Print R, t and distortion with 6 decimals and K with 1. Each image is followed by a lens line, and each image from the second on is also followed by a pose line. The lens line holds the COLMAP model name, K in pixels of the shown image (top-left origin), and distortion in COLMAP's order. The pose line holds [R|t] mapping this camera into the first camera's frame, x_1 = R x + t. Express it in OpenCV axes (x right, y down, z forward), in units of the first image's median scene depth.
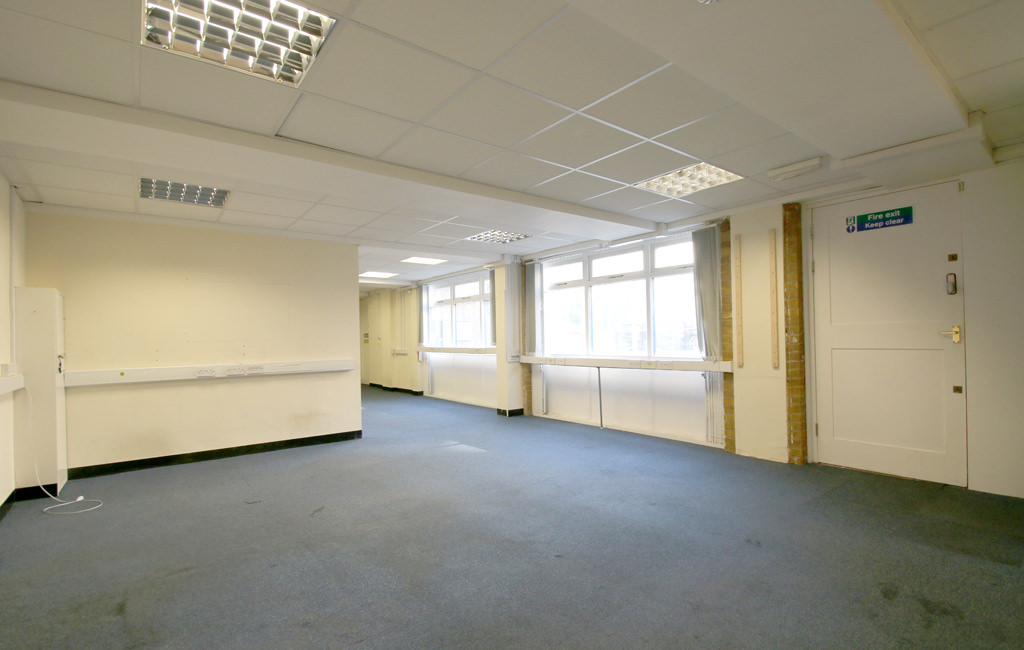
lens RADIAL K [[475.9, 0, 510.6], [0, 475.9, 333.7], [0, 0, 1]] dist [-0.001845, -0.000329]
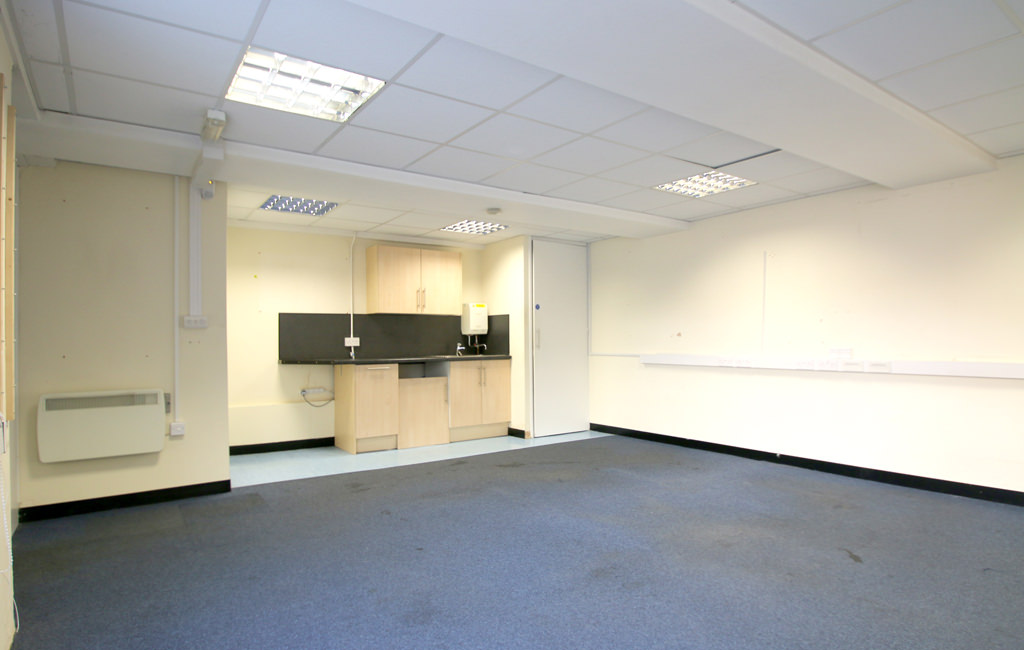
lens RADIAL K [[580.1, 0, 512.0], [0, 580.1, 325.0], [0, 0, 1]] dist [0.000419, 0.000162]
pose [[-0.998276, 0.027387, 0.051920, 0.042831], [0.026160, 0.999366, -0.024160, 0.005851], [-0.052548, -0.022760, -0.998359, 1.005822]]
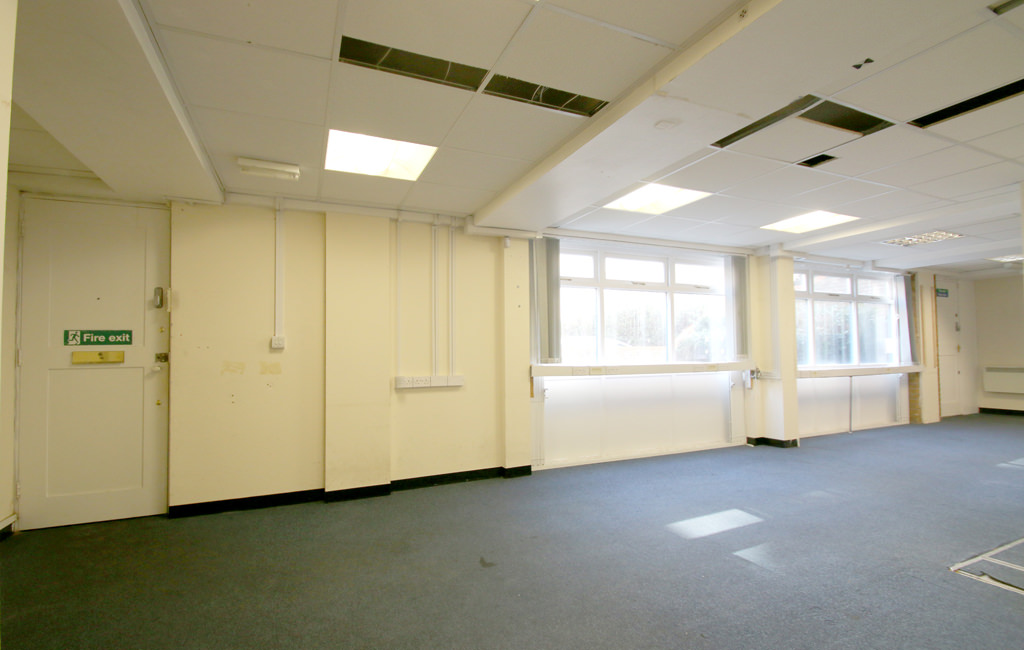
lens RADIAL K [[475.9, 0, 510.6], [0, 475.9, 333.7], [0, 0, 1]] dist [-0.001845, -0.000329]
pose [[0.235935, 0.041865, 0.970867, -0.990038], [-0.007892, 0.999121, -0.041165, 0.022064], [-0.971737, 0.002050, 0.236058, 1.398251]]
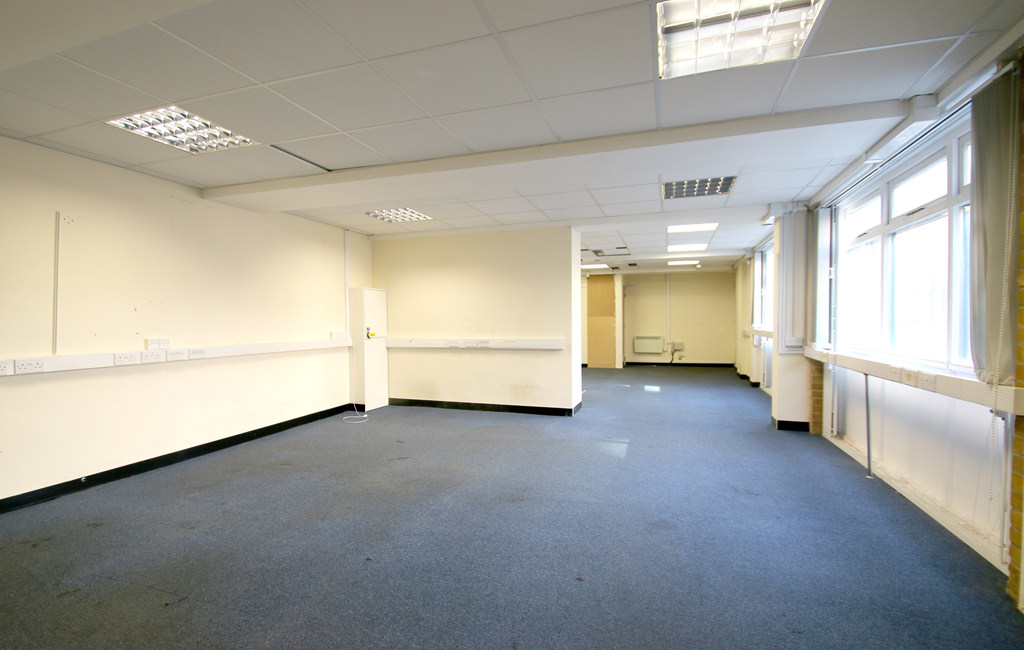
lens RADIAL K [[471.9, 0, 512.0], [0, 471.9, 325.0], [0, 0, 1]] dist [0.001909, 0.000232]
pose [[0.553173, 0.021941, -0.832777, 0.398238], [0.000596, 0.999642, 0.026733, -0.004287], [0.833066, -0.015285, 0.552962, 0.290774]]
